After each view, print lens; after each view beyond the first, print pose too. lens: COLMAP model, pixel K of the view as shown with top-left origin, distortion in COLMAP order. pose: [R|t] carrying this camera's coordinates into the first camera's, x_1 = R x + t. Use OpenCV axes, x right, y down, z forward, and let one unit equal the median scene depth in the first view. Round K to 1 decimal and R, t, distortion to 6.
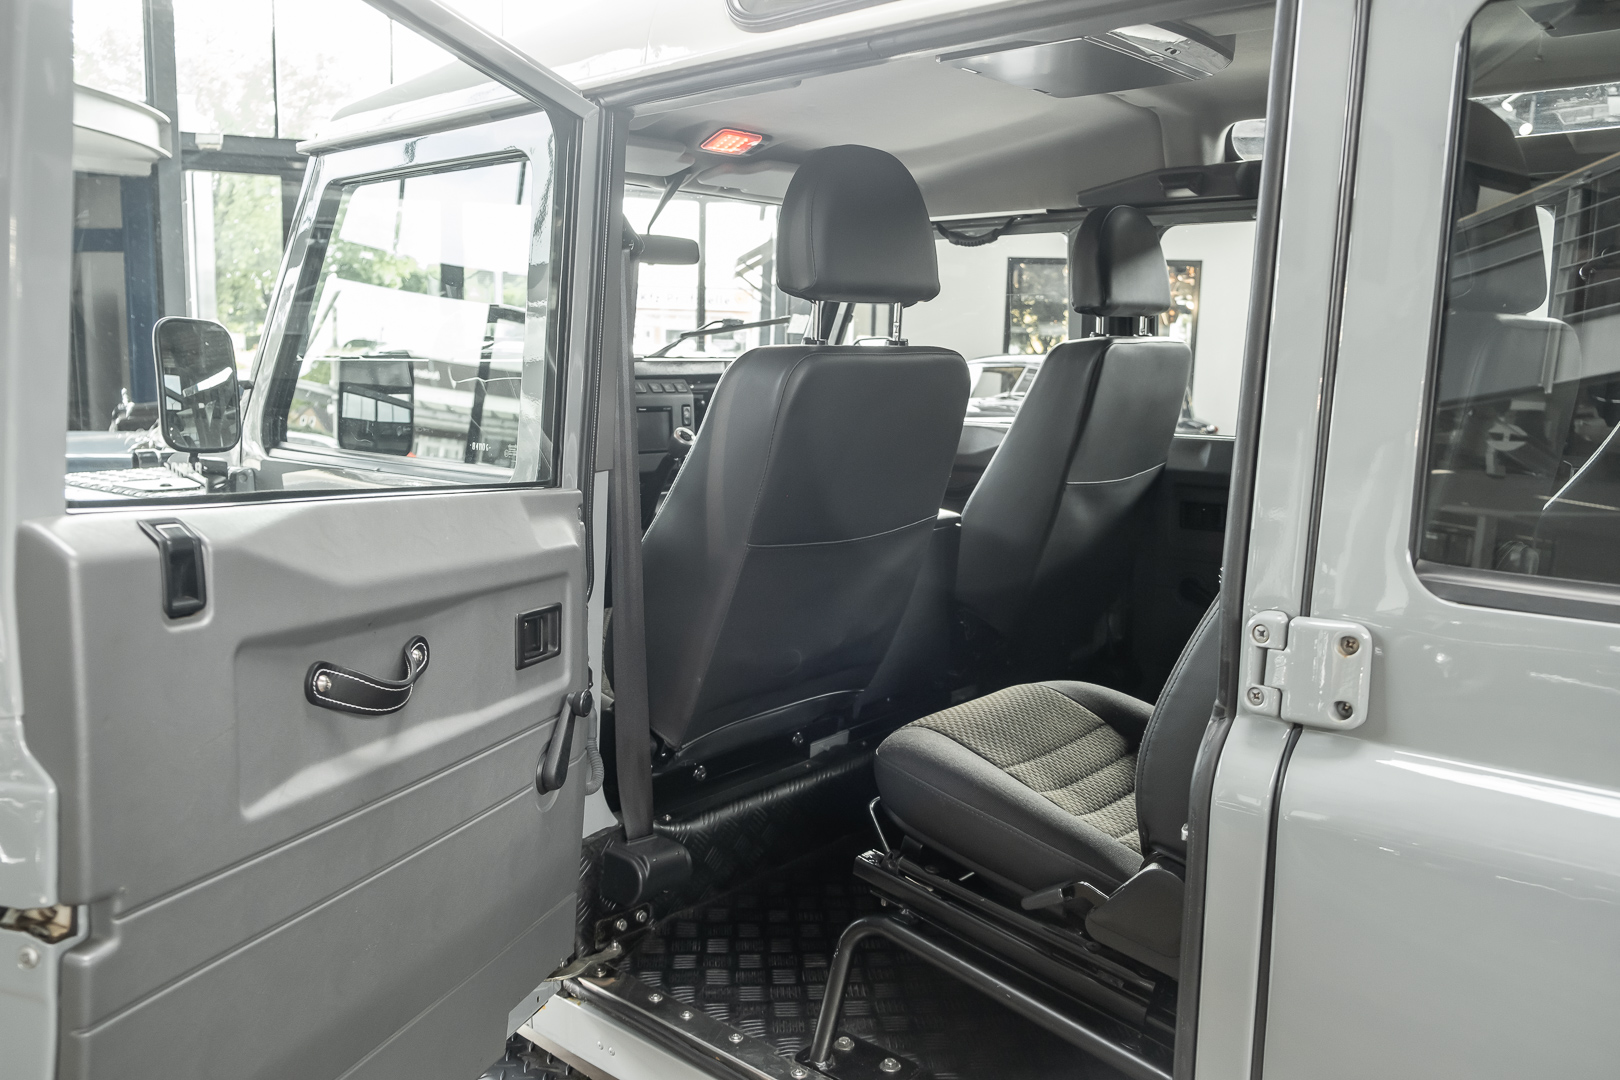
lens RADIAL K [[1254.2, 0, 810.0], [0, 1254.2, 540.0], [0, 0, 1]] dist [-0.033627, 0.012815]
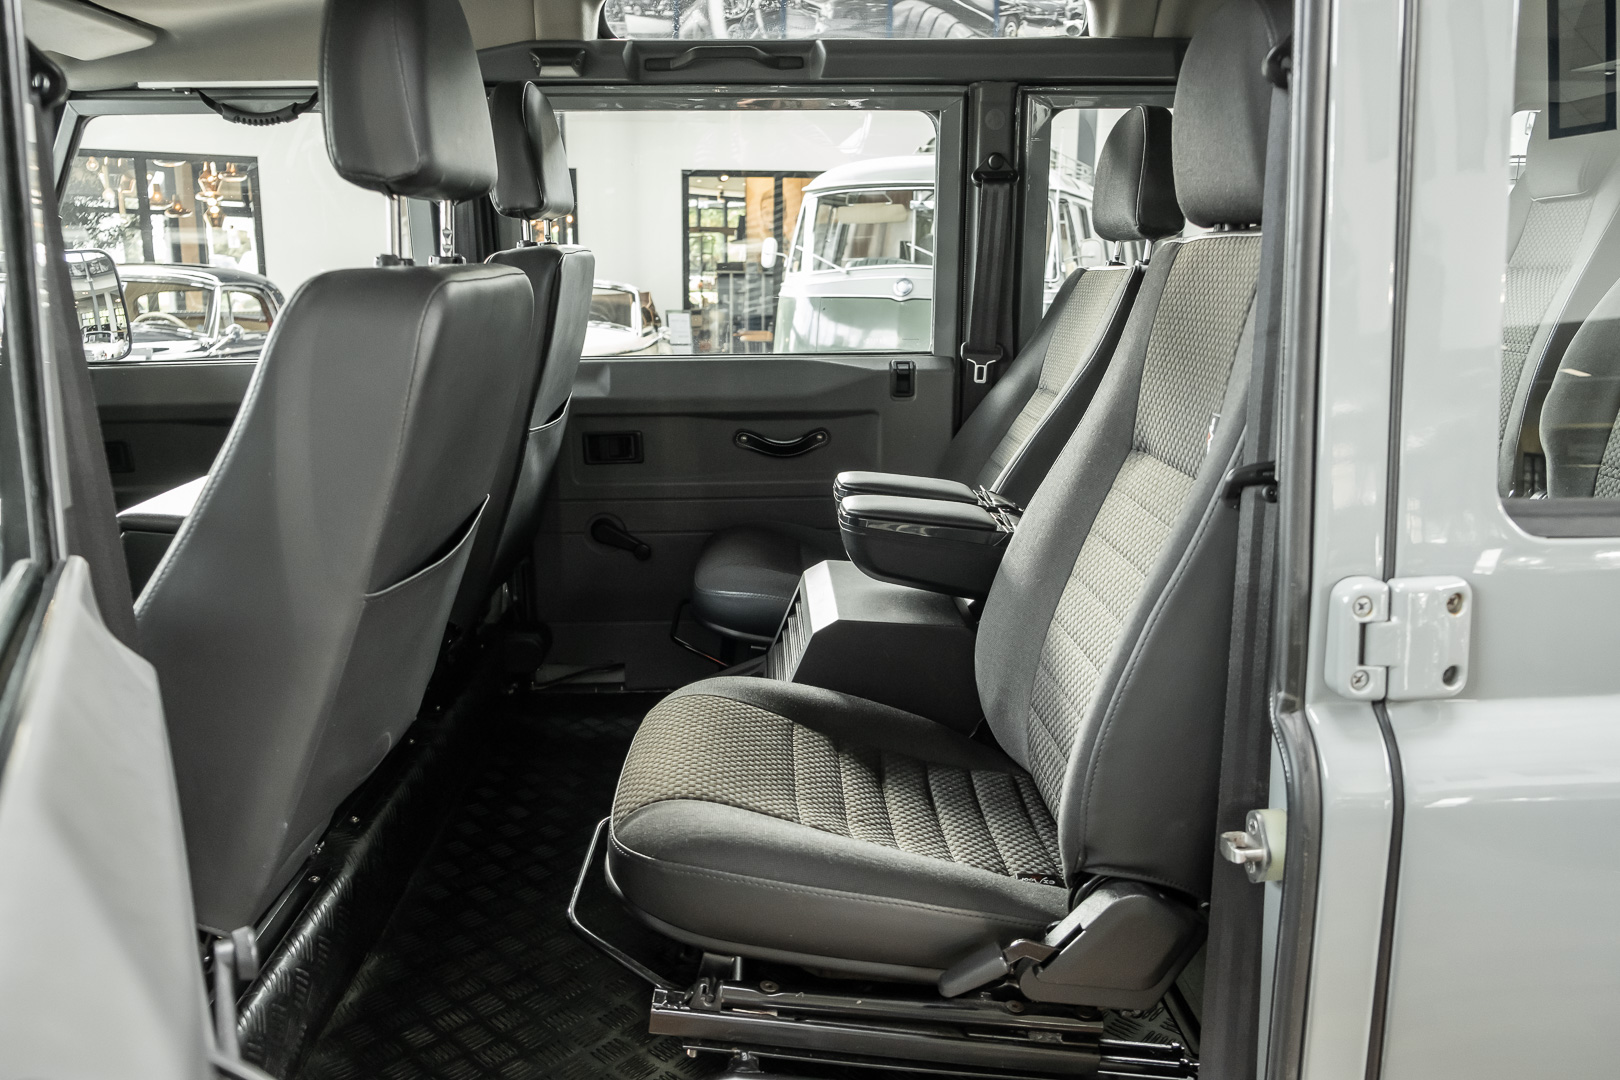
lens RADIAL K [[1254.2, 0, 810.0], [0, 1254.2, 540.0], [0, 0, 1]] dist [-0.033627, 0.012815]
pose [[0.731438, -0.164889, 0.661673, -0.200866], [0.114539, 0.986247, 0.119157, -0.049203], [-0.672220, -0.011368, 0.740264, 0.272488]]
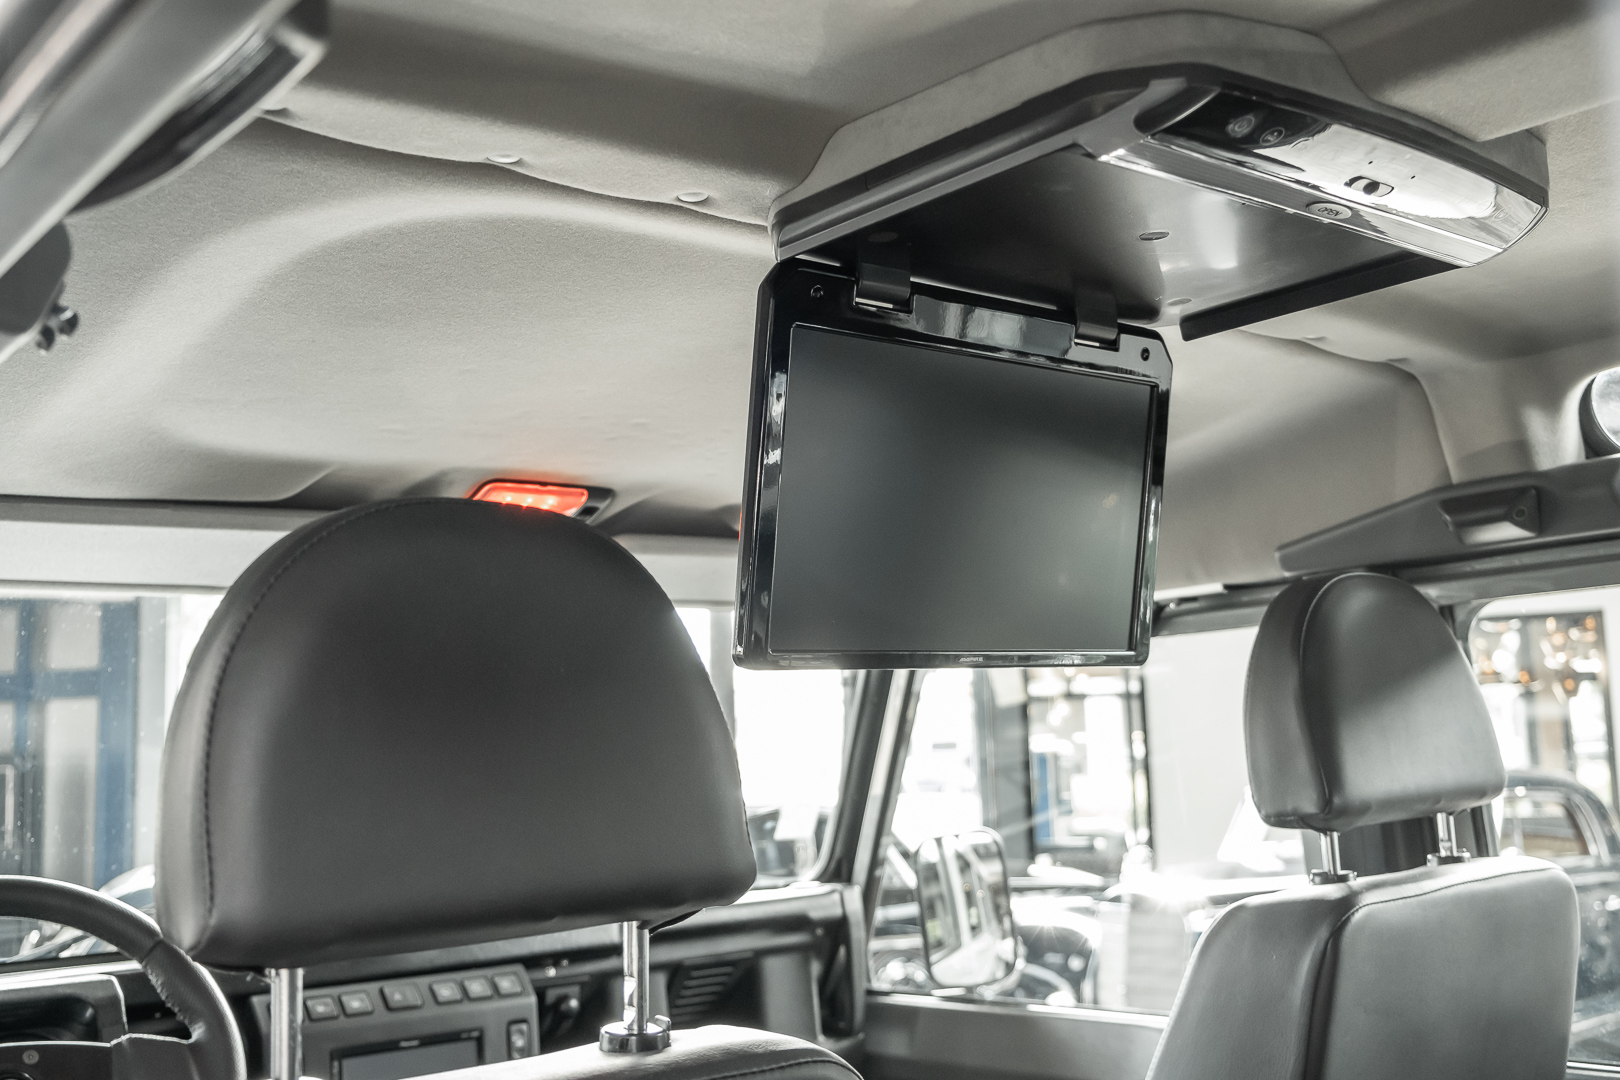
lens RADIAL K [[1657.8, 0, 806.8], [0, 1657.8, 555.9], [0, 0, 1]] dist [0.009245, -0.004579]
pose [[0.986157, -0.075986, -0.147381, 0.145760], [0.033462, 0.961732, -0.271940, -0.119755], [0.162405, 0.263244, 0.950961, 0.405838]]
